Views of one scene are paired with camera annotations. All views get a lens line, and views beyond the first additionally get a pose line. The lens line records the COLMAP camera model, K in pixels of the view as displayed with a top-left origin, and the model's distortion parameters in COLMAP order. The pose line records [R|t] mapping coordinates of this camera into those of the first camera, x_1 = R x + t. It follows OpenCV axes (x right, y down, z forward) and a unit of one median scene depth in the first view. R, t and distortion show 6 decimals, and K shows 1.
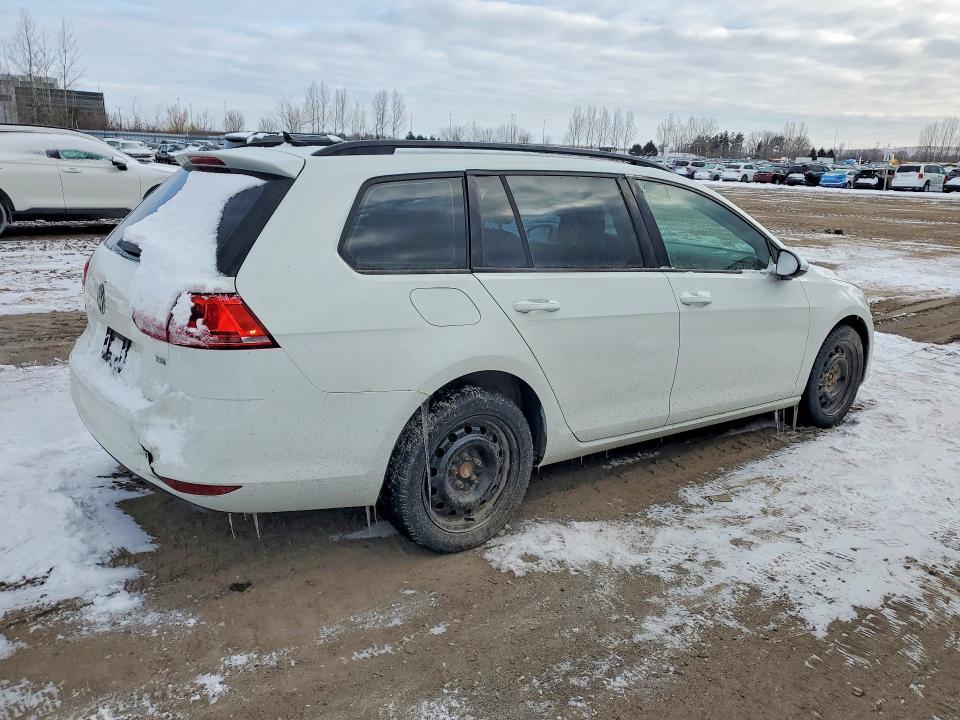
lens RADIAL K [[733.1, 0, 480.0], [0, 733.1, 360.0], [0, 0, 1]] dist [0.007062, 0.006638]
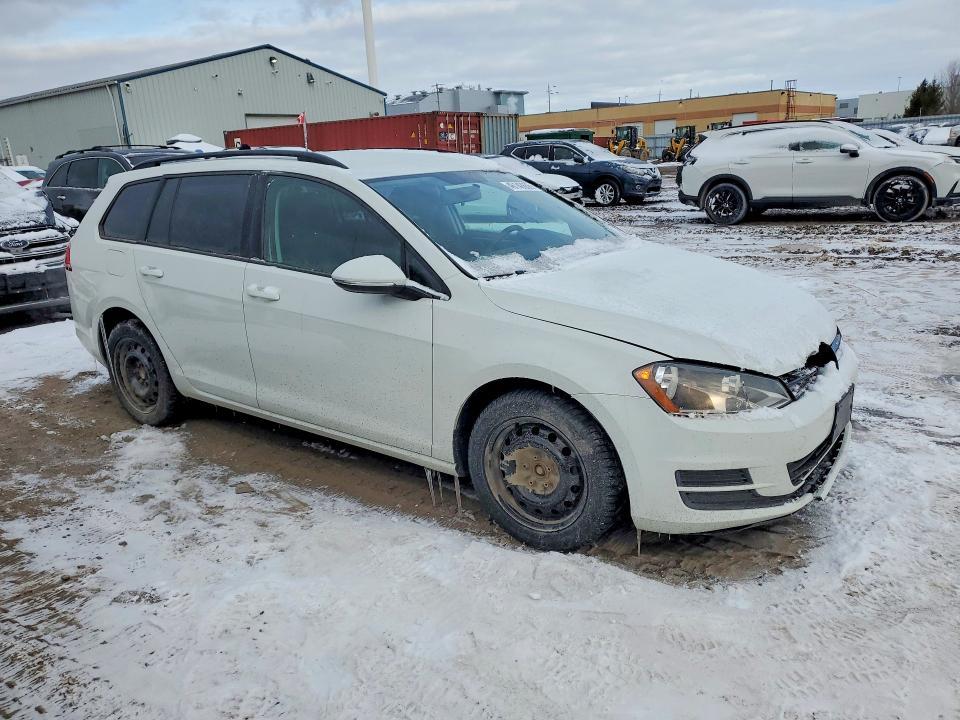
lens RADIAL K [[737.6, 0, 493.9], [0, 737.6, 360.4], [0, 0, 1]] dist [0.024648, 0.005591]
pose [[0.295519, 0.203303, -0.933454, 1.382387], [-0.186054, 0.970633, 0.152499, -0.211647], [0.937045, 0.128606, 0.324666, 0.981243]]
